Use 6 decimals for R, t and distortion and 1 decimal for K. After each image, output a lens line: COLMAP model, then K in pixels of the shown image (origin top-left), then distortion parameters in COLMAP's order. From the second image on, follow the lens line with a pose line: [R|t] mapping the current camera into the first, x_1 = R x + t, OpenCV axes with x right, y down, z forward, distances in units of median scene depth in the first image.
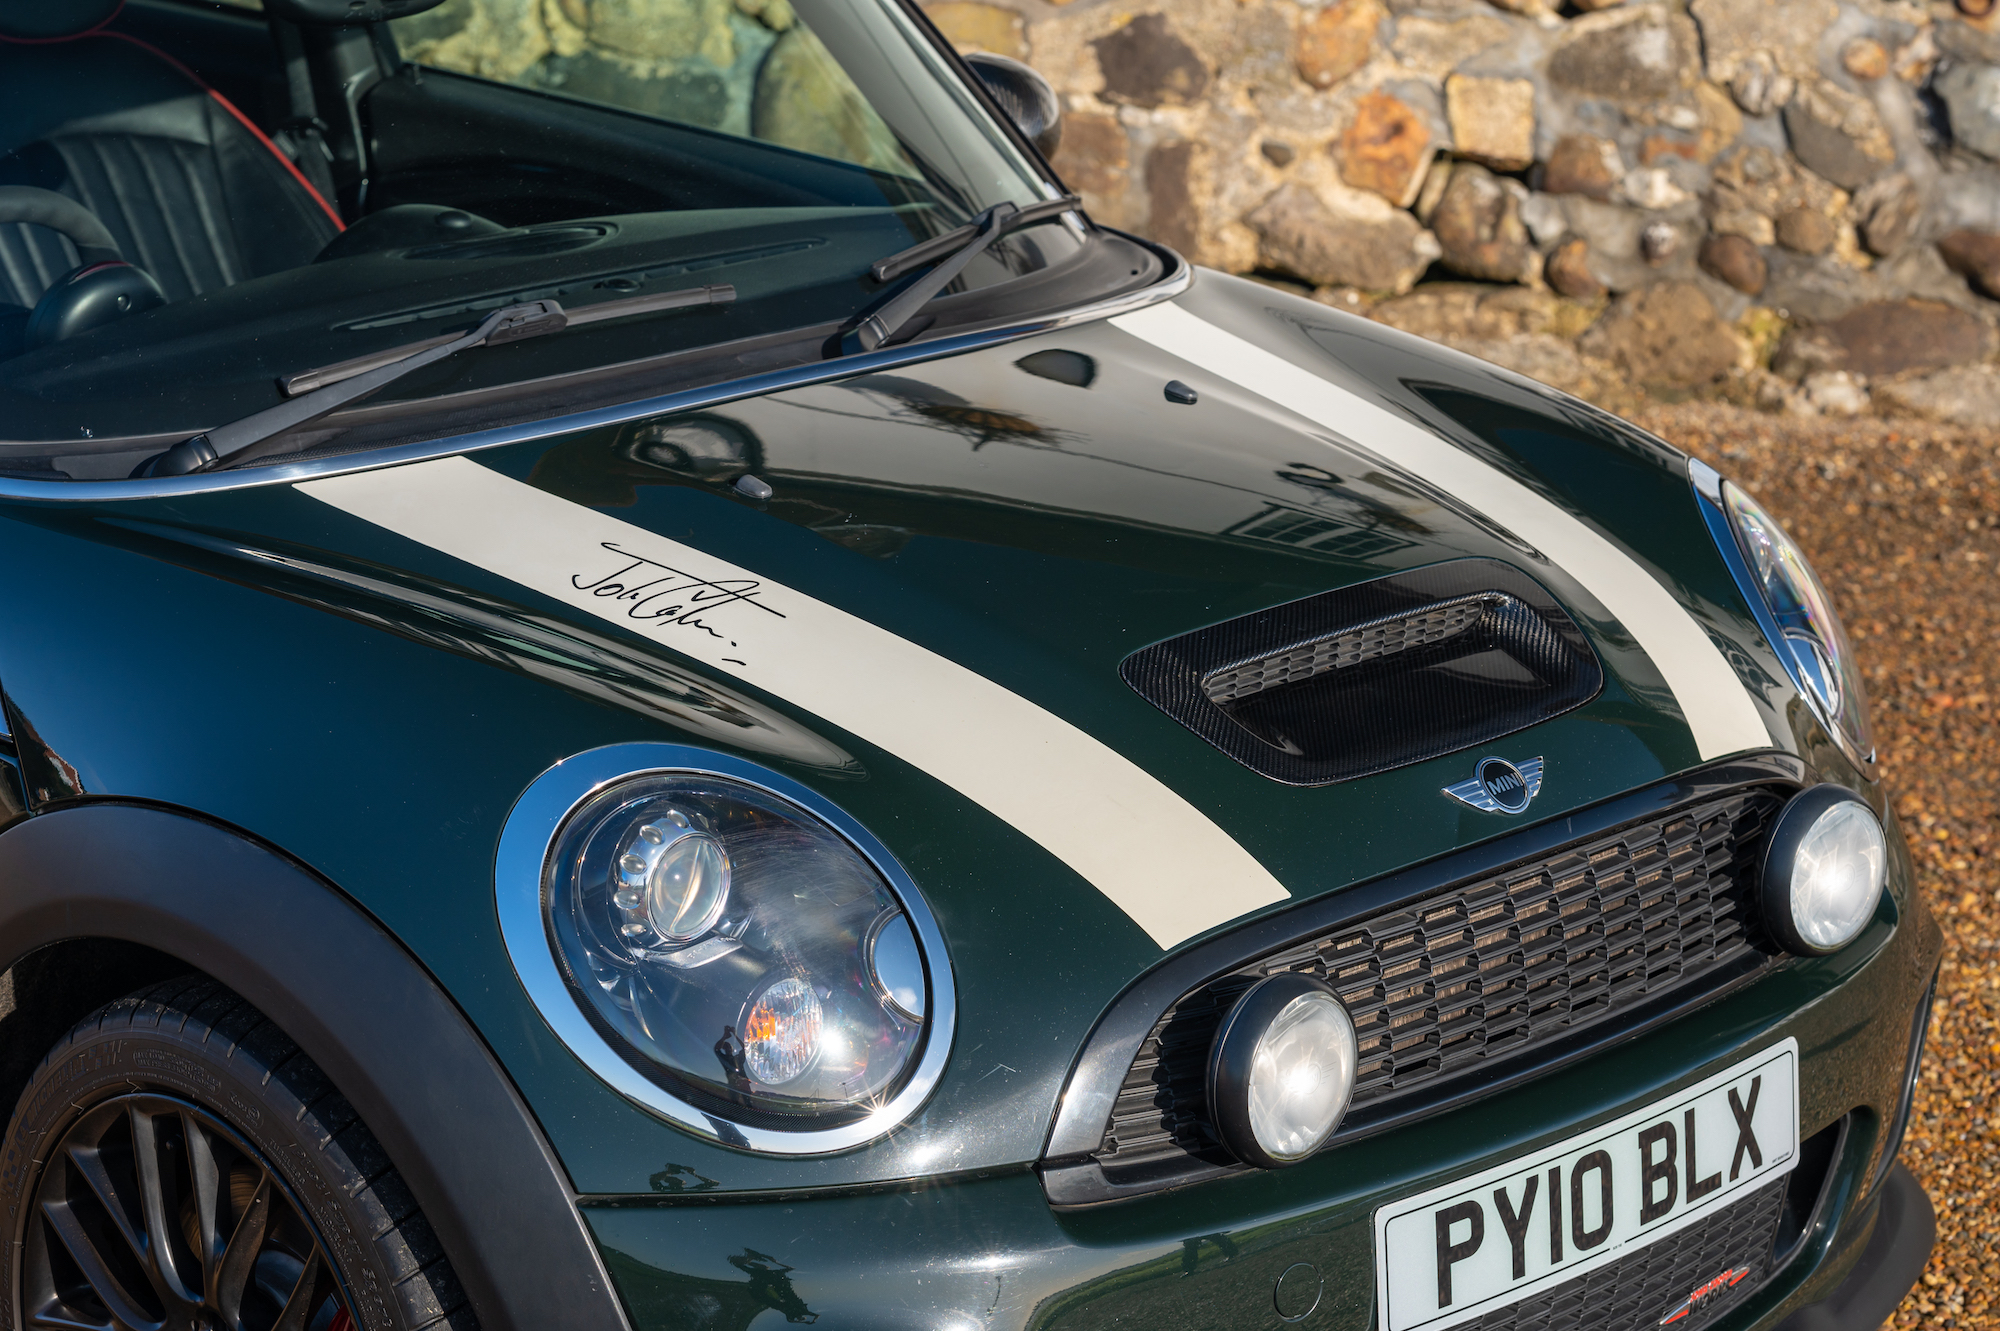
lens RADIAL K [[4713.7, 0, 1000.0], [0, 4713.7, 665.5], [0, 0, 1]] dist [0.030160, -0.285913]
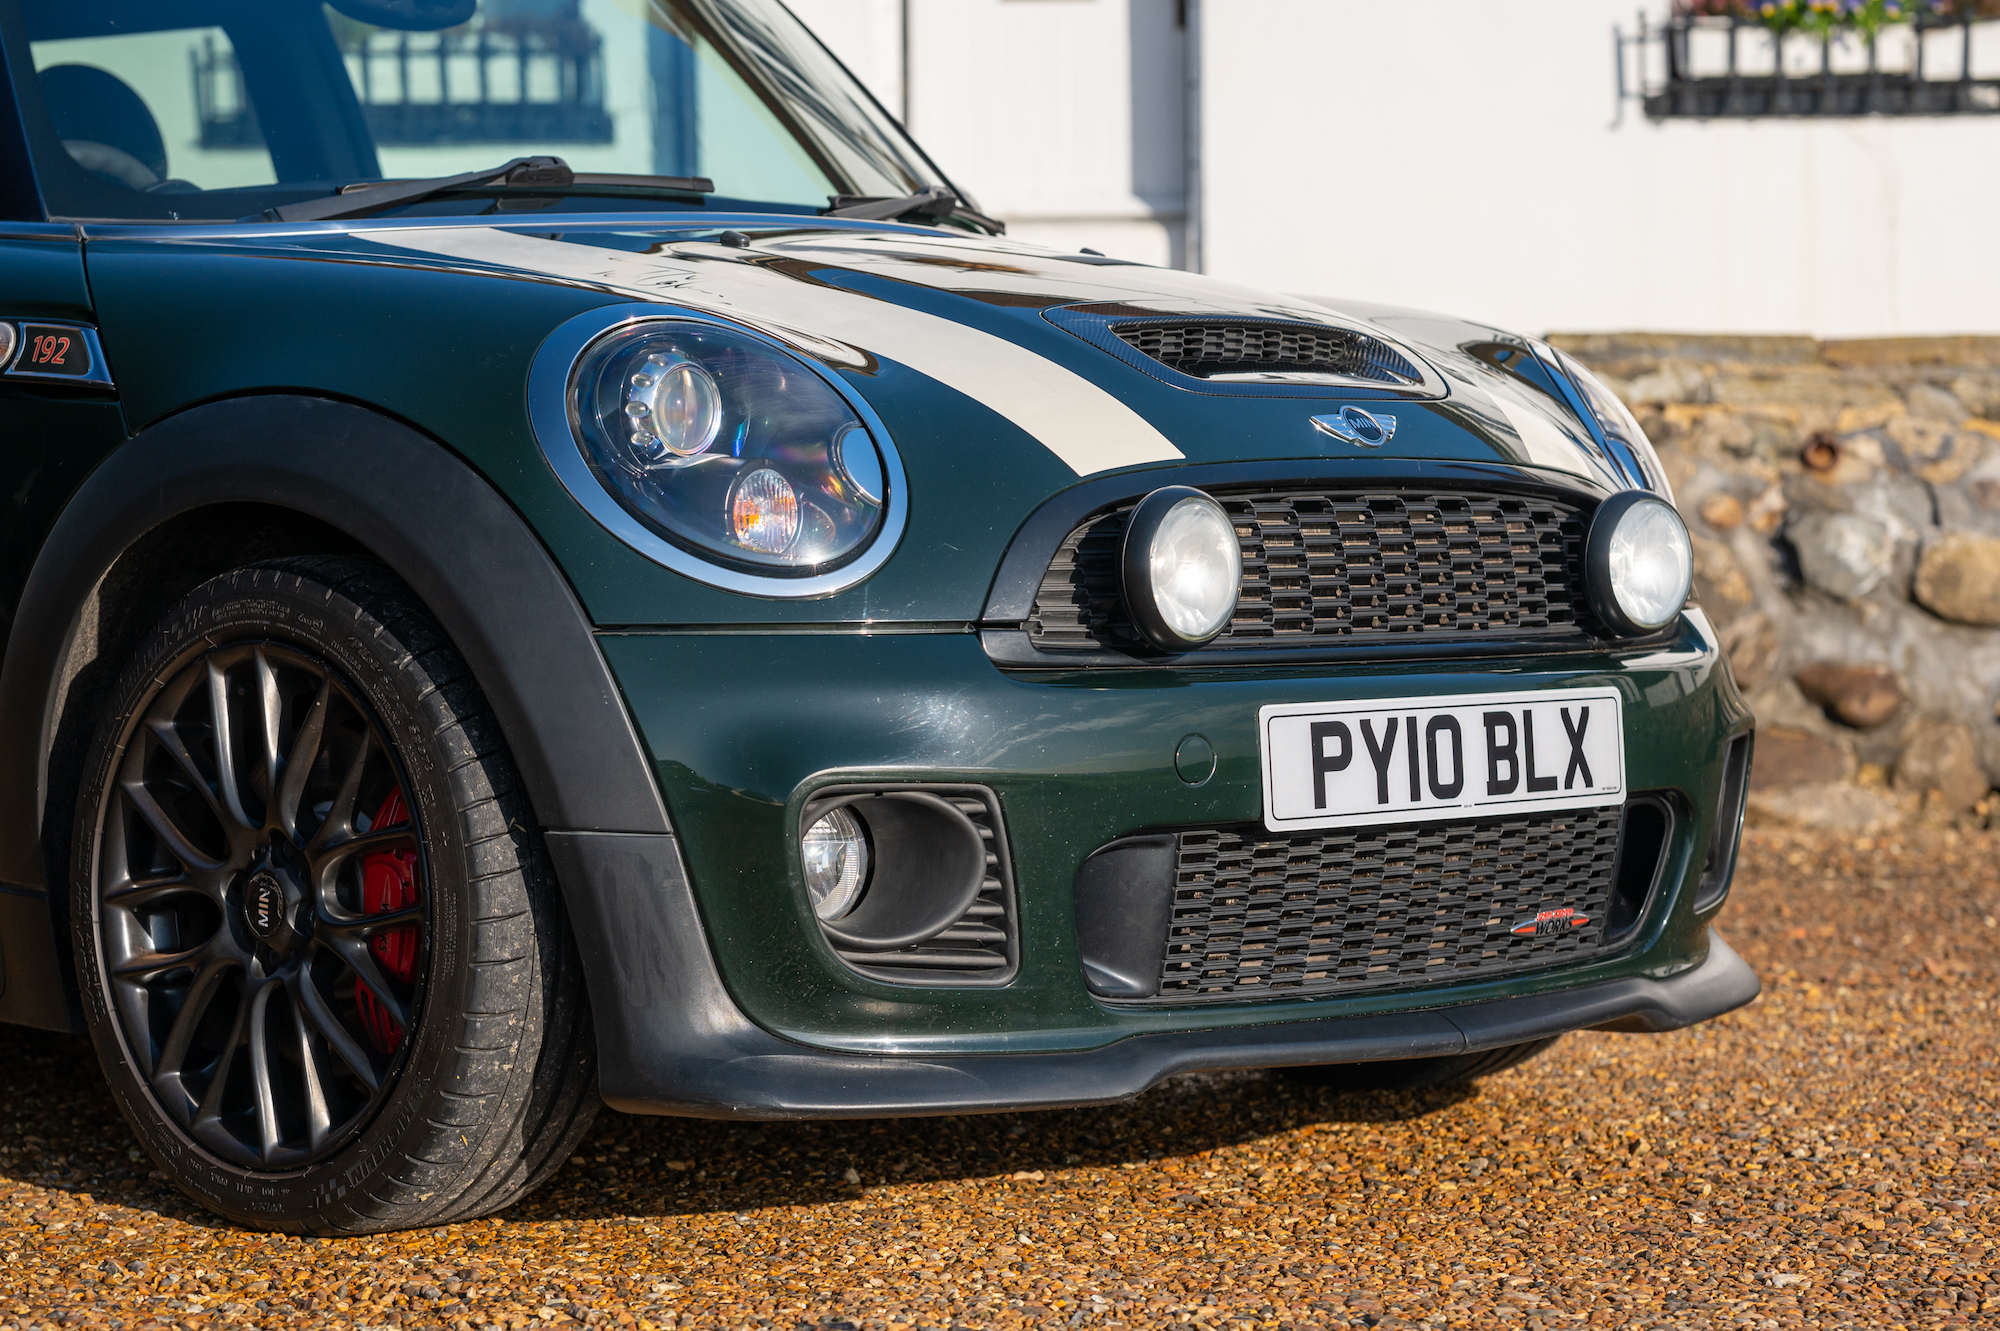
lens RADIAL K [[4960.0, 0, 1000.0], [0, 4960.0, 665.5], [0, 0, 1]] dist [-0.108235, 0.966090]
pose [[0.999802, 0.000308, 0.019905, -0.010027], [0.004347, 0.972384, -0.233346, 0.371422], [-0.019427, 0.233386, 0.972190, -0.202563]]
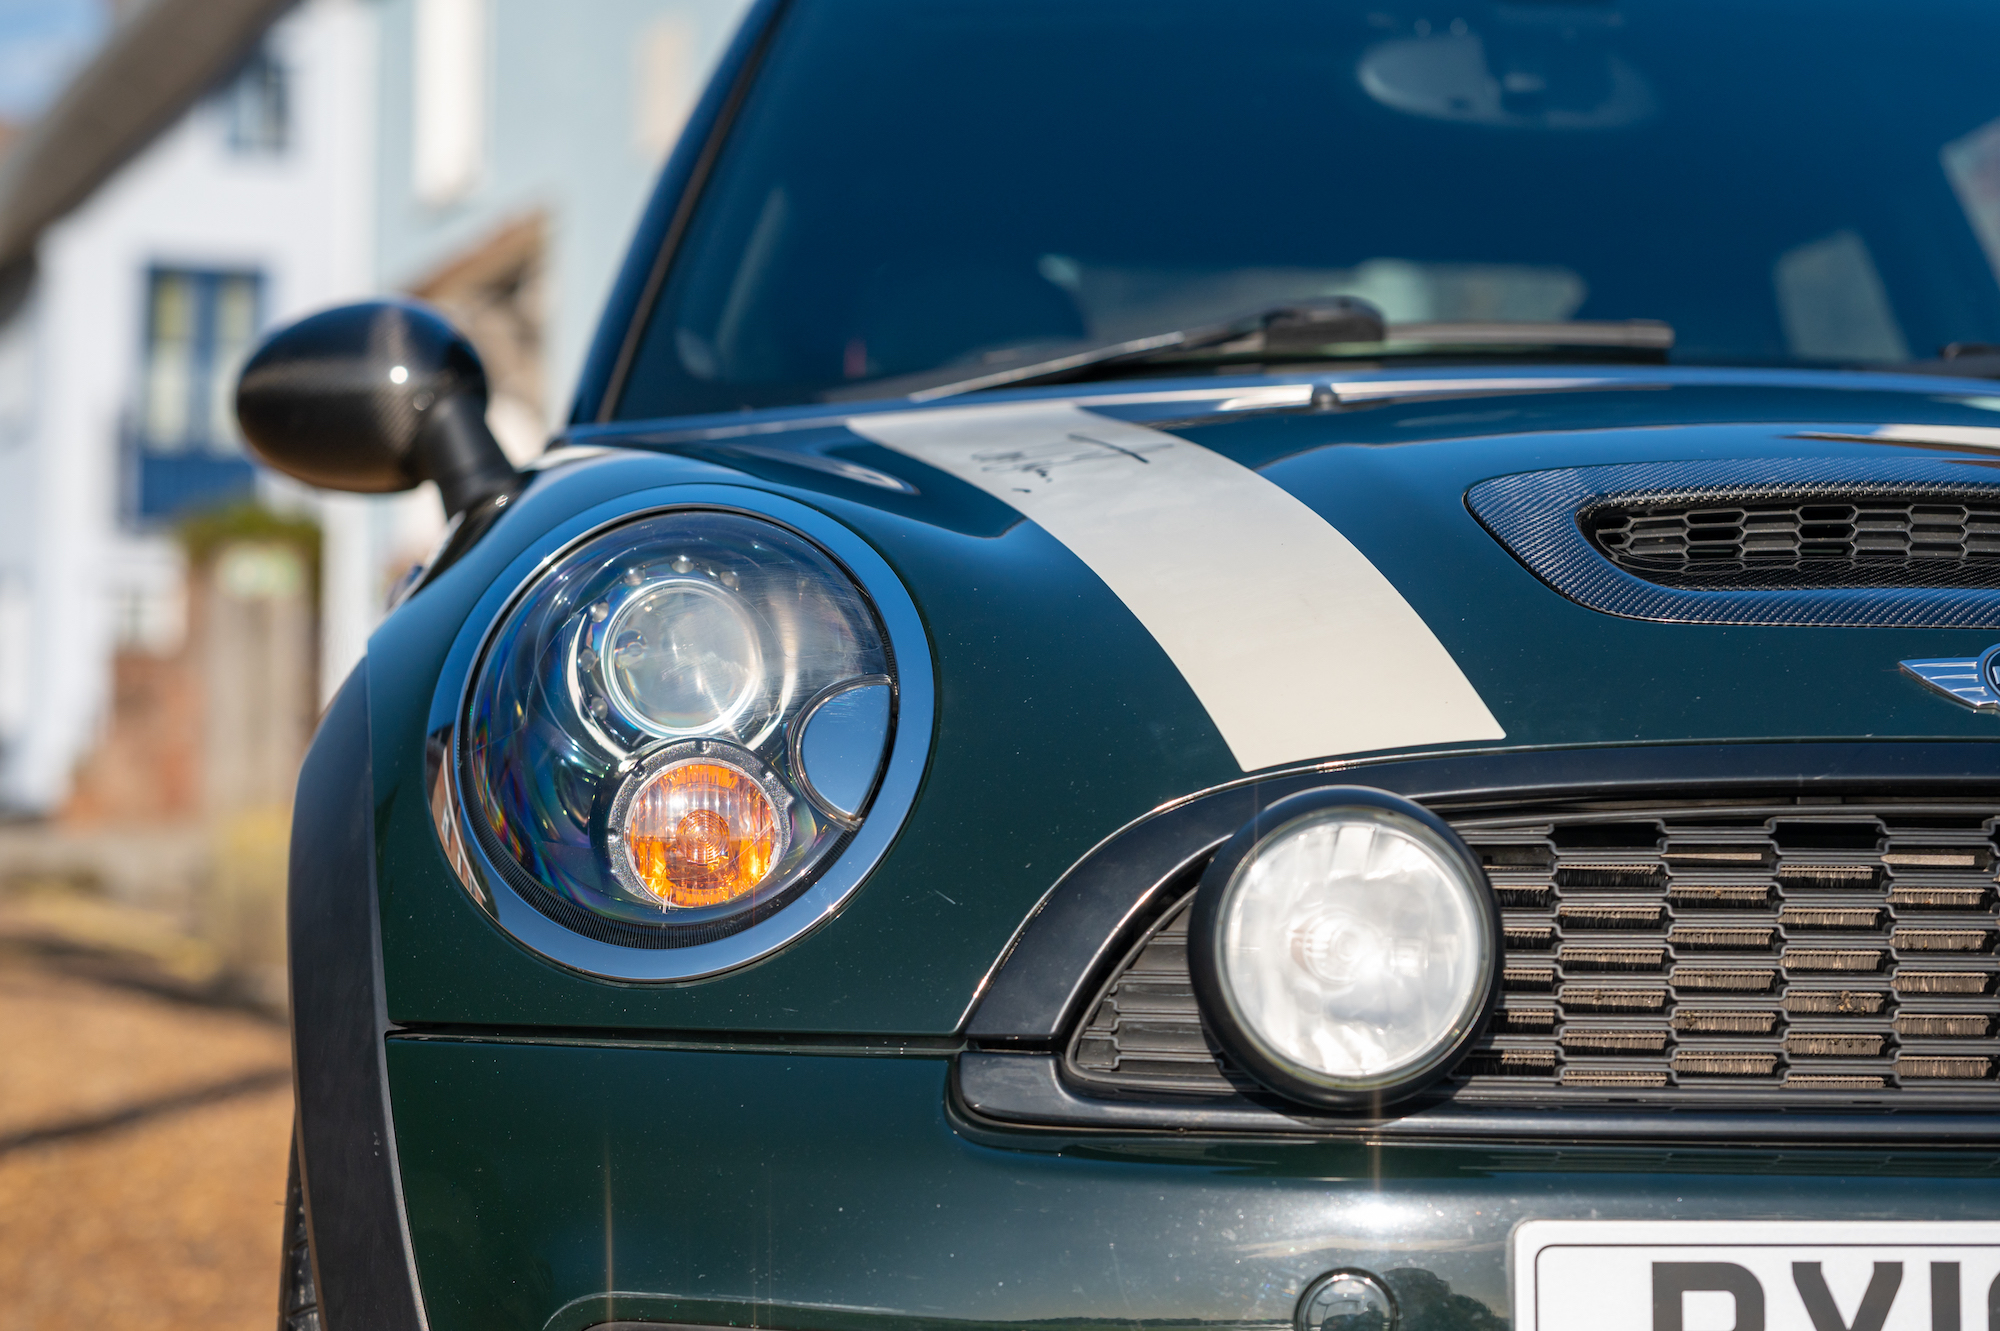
lens RADIAL K [[4960.0, 0, 1000.0], [0, 4960.0, 665.5], [0, 0, 1]] dist [-0.108235, 0.966090]
pose [[0.759014, -0.016790, -0.650858, 0.413658], [-0.186344, 0.952246, -0.241876, 0.199164], [0.623838, 0.304870, 0.719639, 0.451379]]
